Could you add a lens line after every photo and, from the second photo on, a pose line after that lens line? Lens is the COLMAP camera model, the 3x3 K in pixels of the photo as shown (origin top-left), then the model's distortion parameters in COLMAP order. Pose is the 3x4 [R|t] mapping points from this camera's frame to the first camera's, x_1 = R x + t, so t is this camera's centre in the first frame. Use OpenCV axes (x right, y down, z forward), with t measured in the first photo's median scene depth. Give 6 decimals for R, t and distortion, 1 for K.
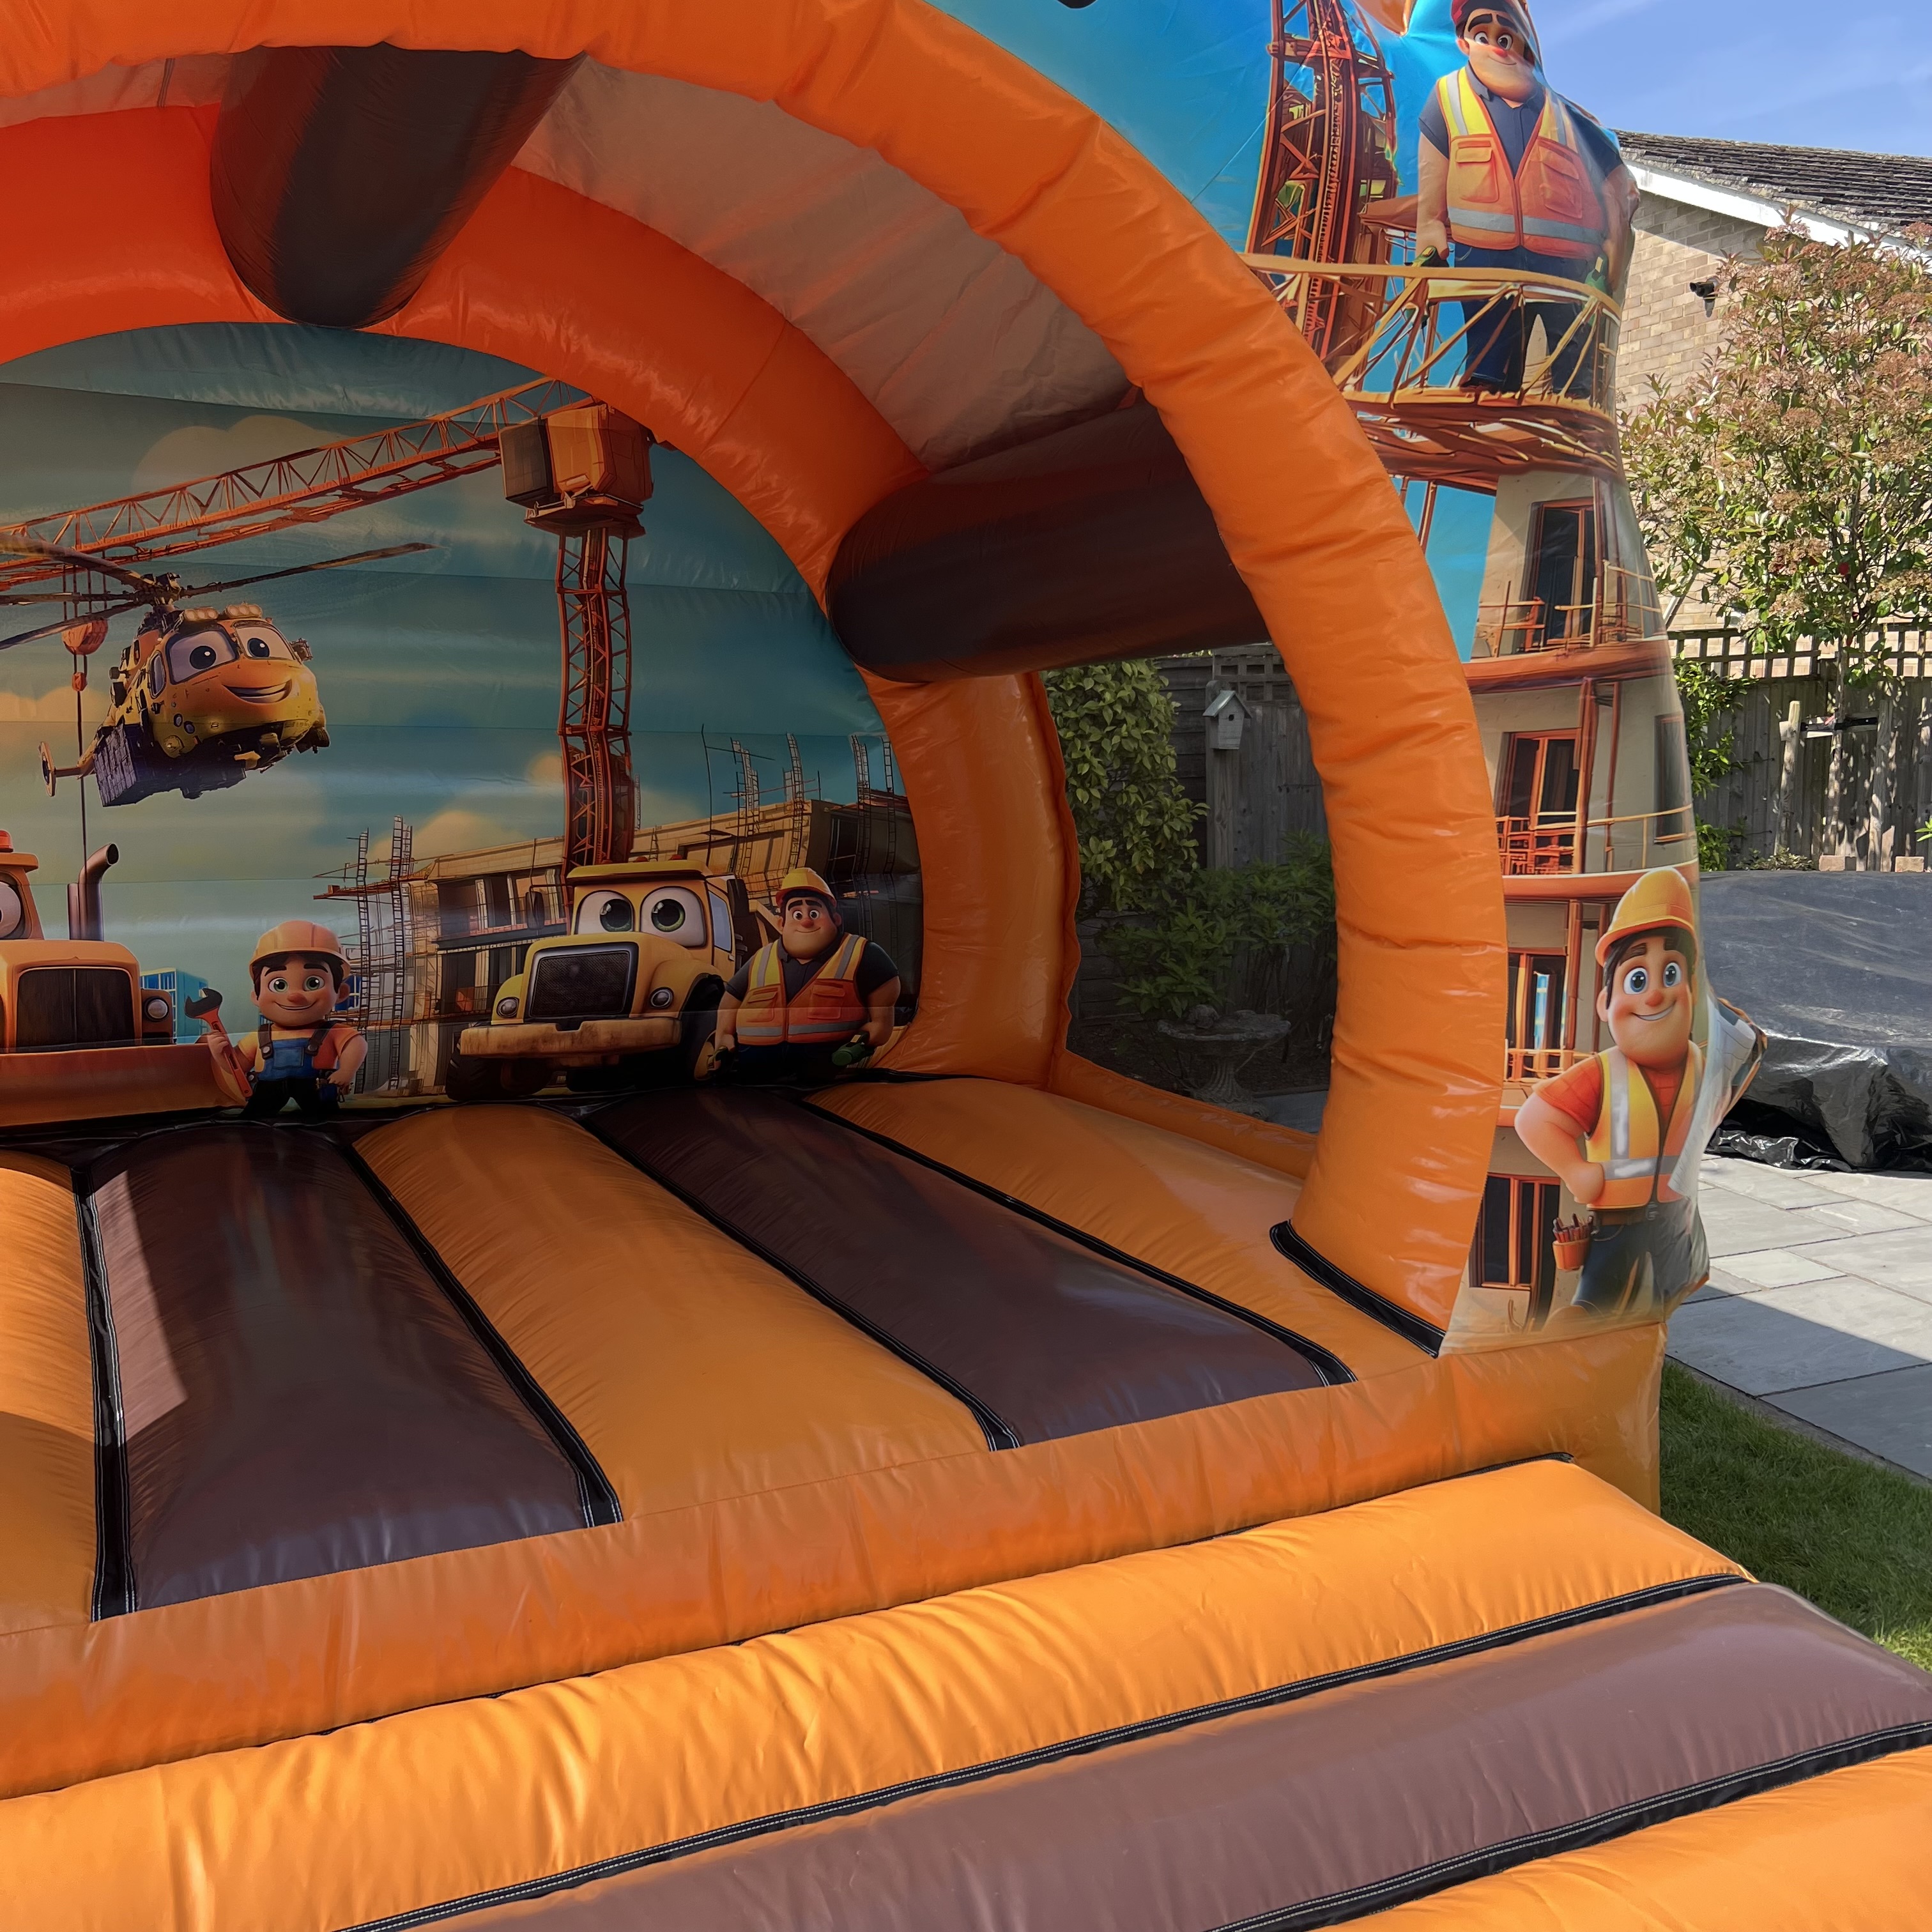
lens RADIAL K [[1950.2, 0, 989.4], [0, 1950.2, 968.3], [0, 0, 1]] dist [0.147209, -0.382783]
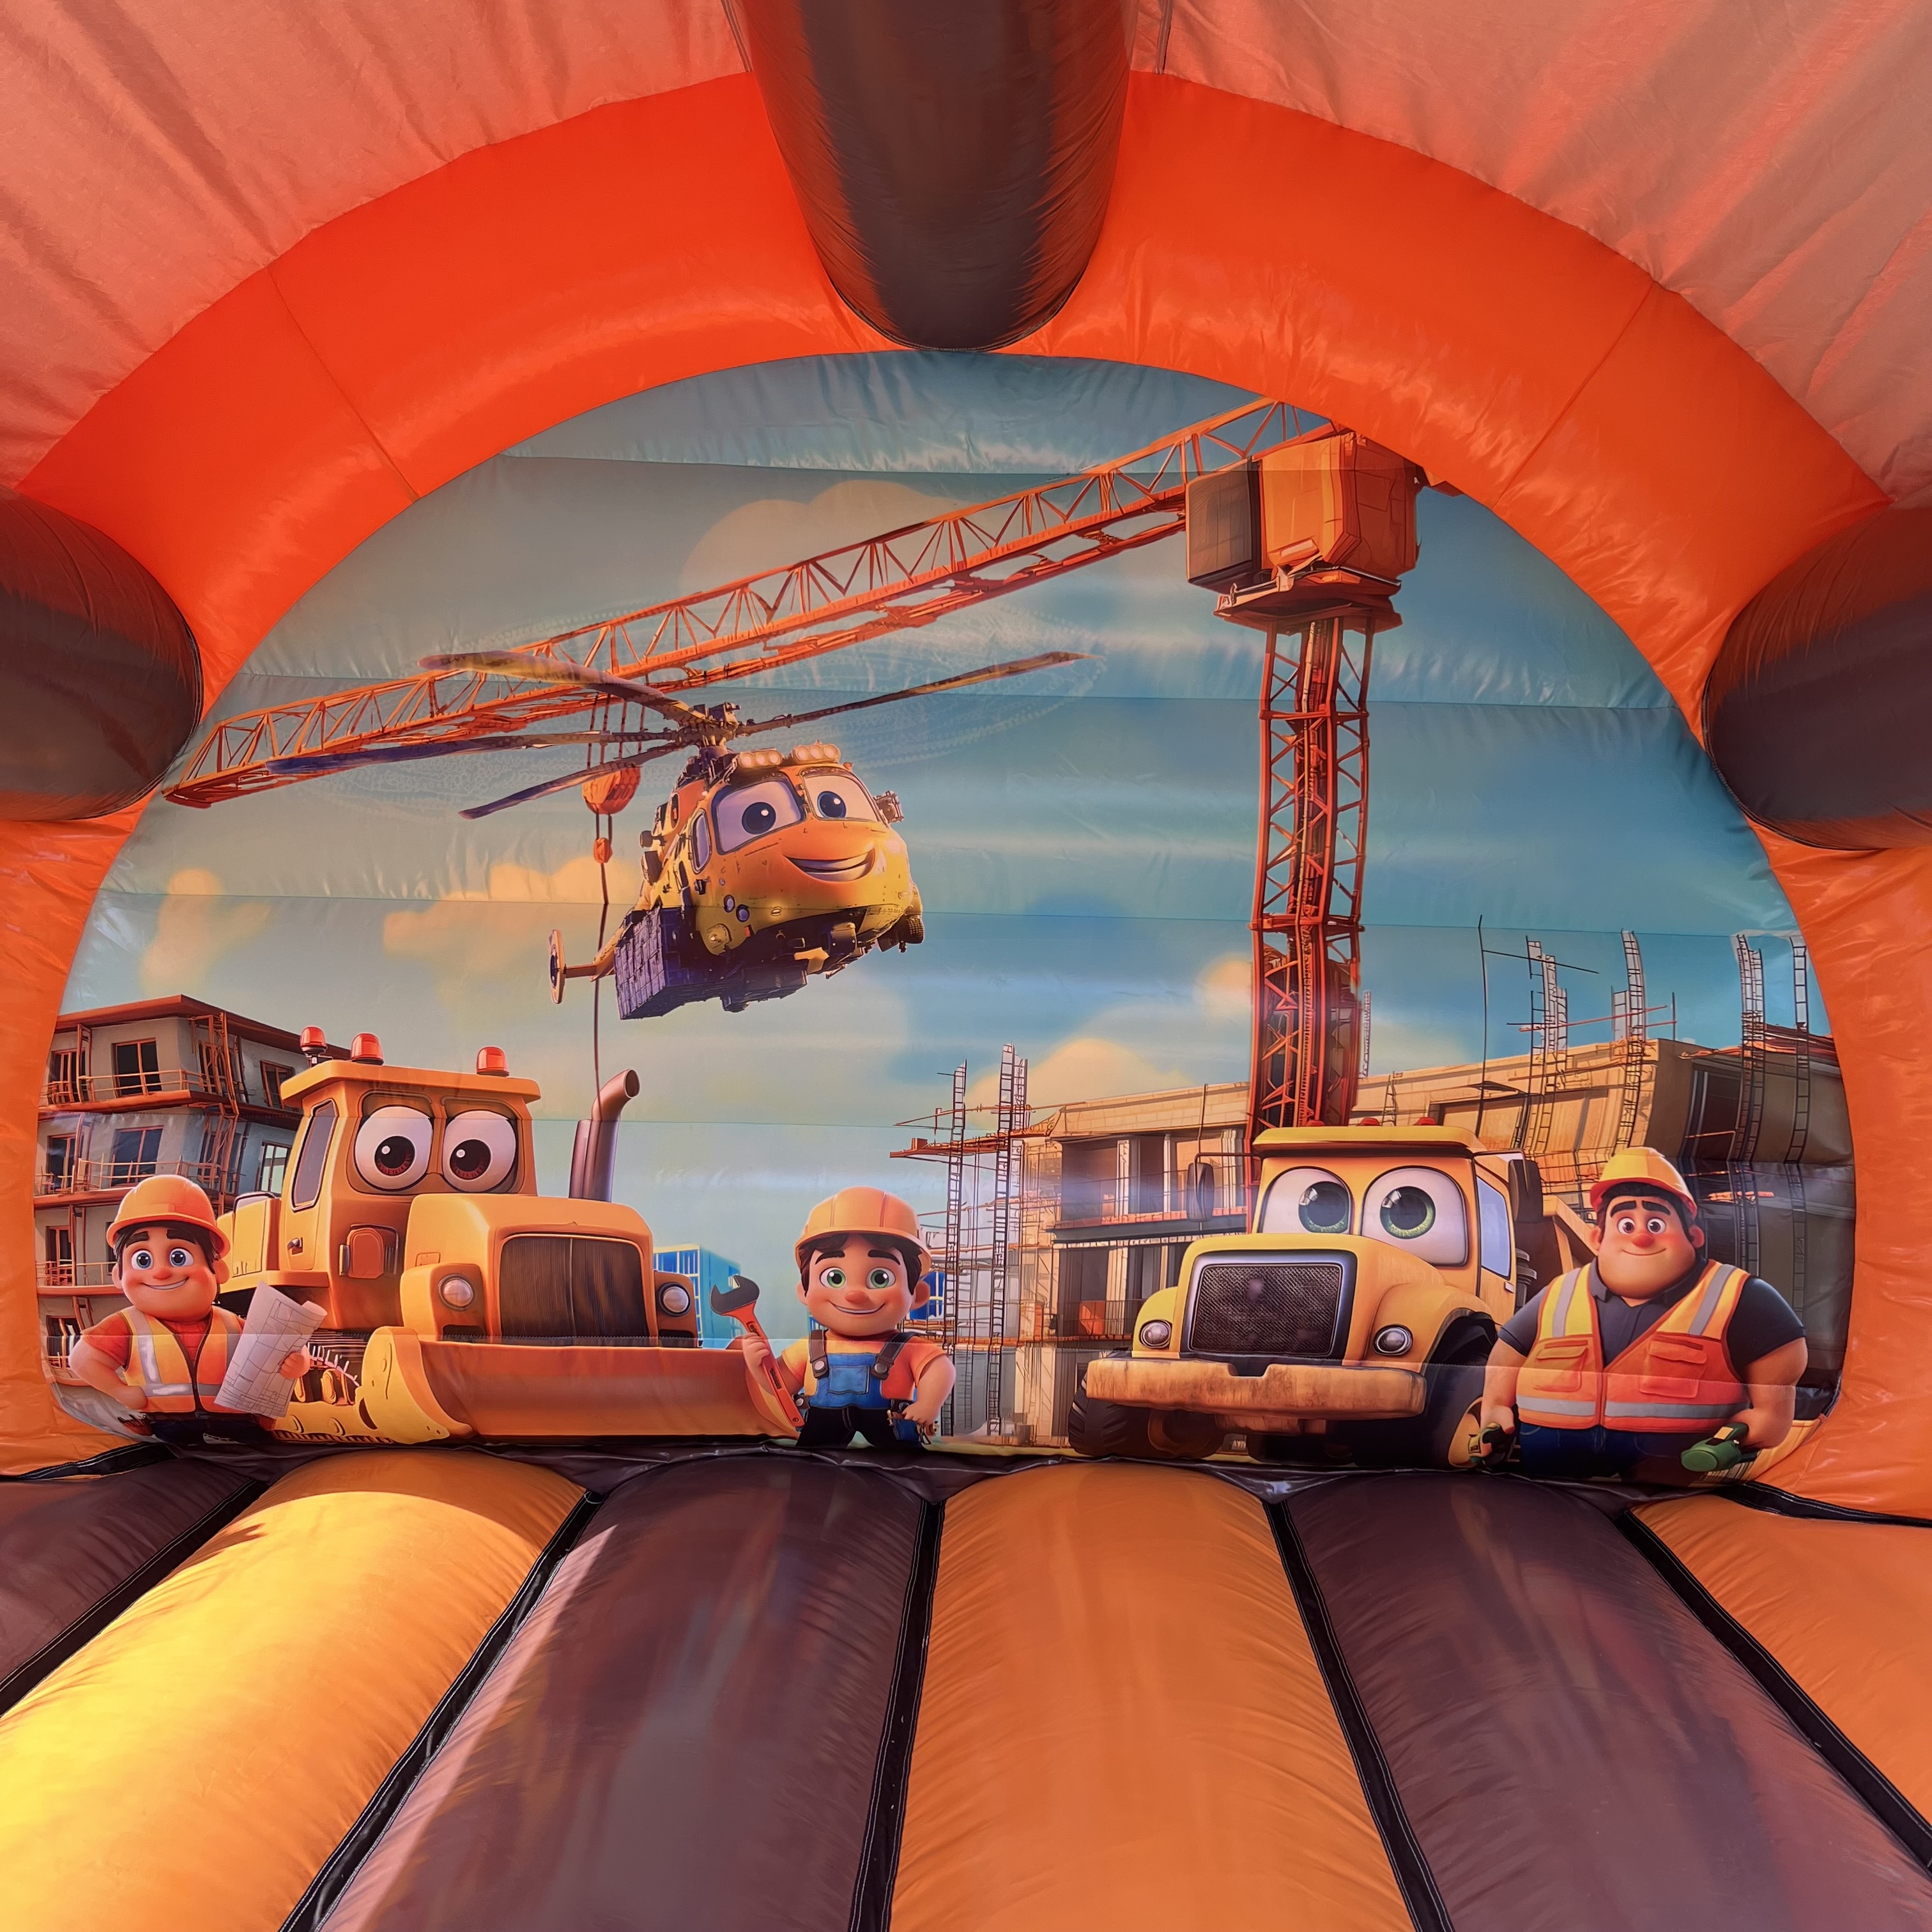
lens RADIAL K [[1950.2, 0, 989.4], [0, 1950.2, 968.3], [0, 0, 1]] dist [0.147209, -0.382783]
pose [[0.888373, 0.035313, -0.457763, 0.005115], [-0.069127, 0.995960, -0.057324, -0.063334], [0.453889, 0.082569, 0.887224, 0.384413]]
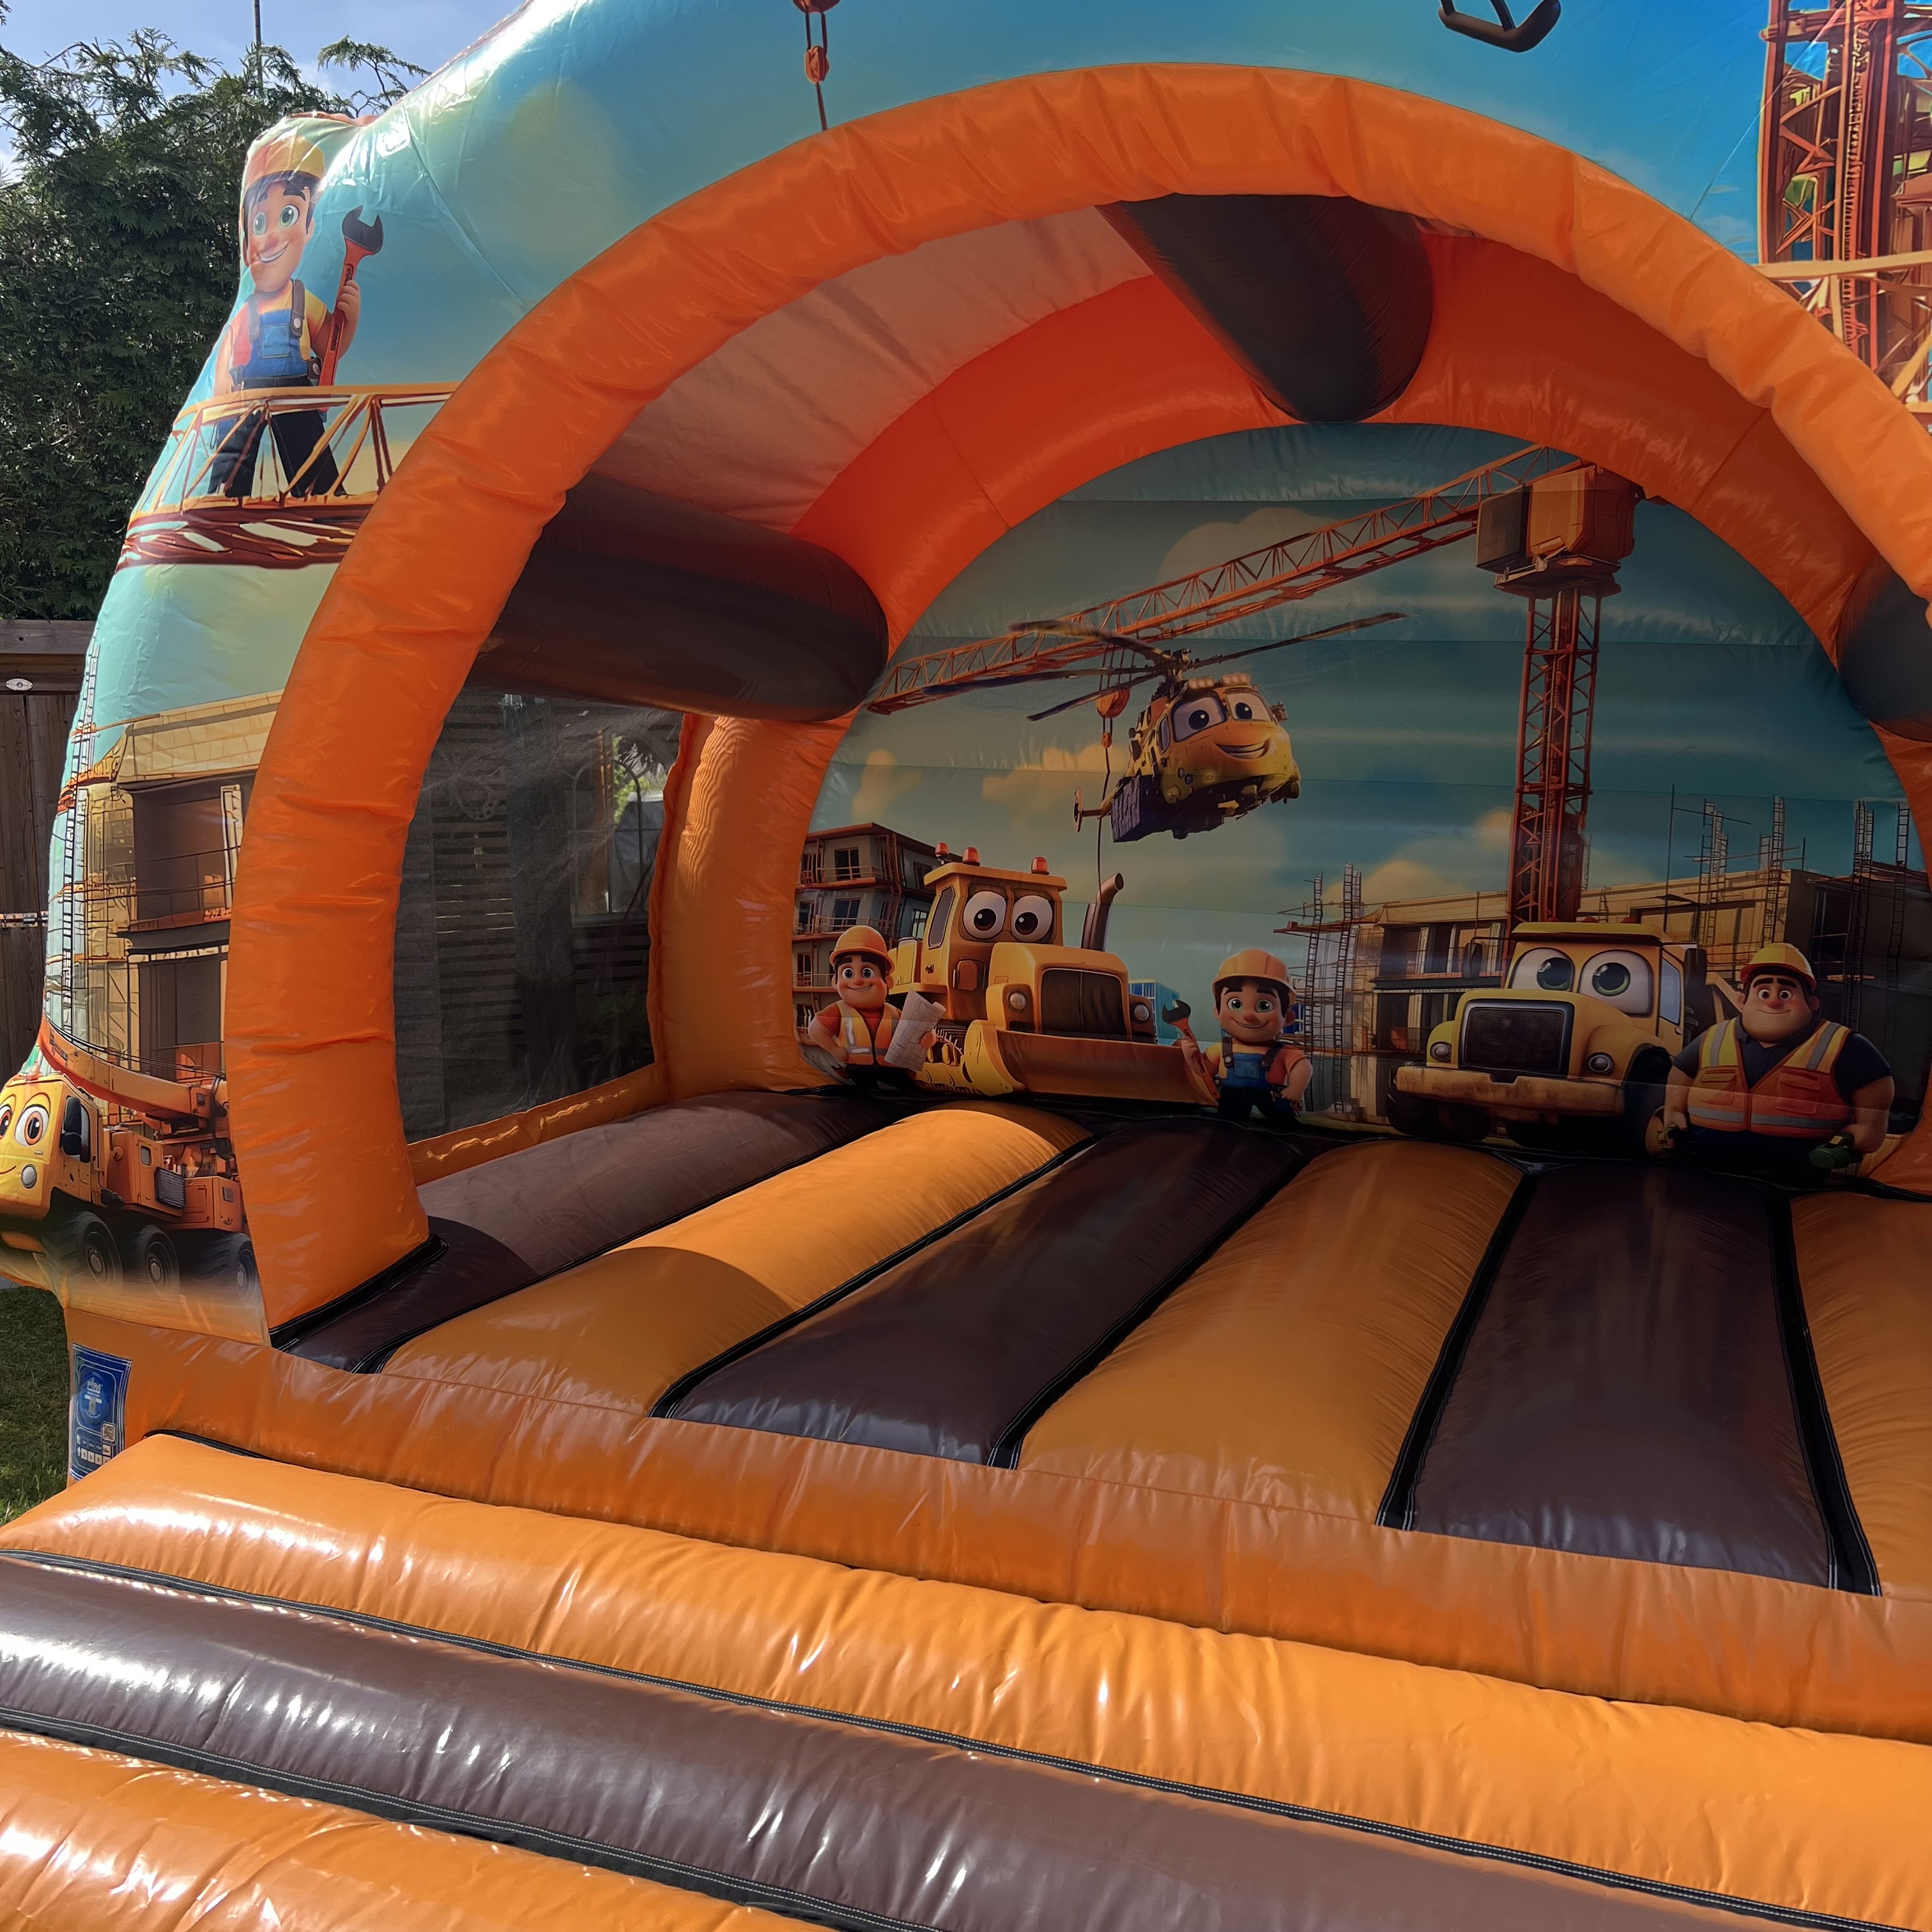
lens RADIAL K [[1954.0, 0, 941.9], [0, 1954.0, 975.1], [0, 0, 1]] dist [0.070980, -0.125737]
pose [[0.679177, 0.095306, -0.727761, 0.338404], [-0.112168, 0.993364, 0.025409, -0.017565], [0.725353, 0.064374, 0.685360, 0.094111]]
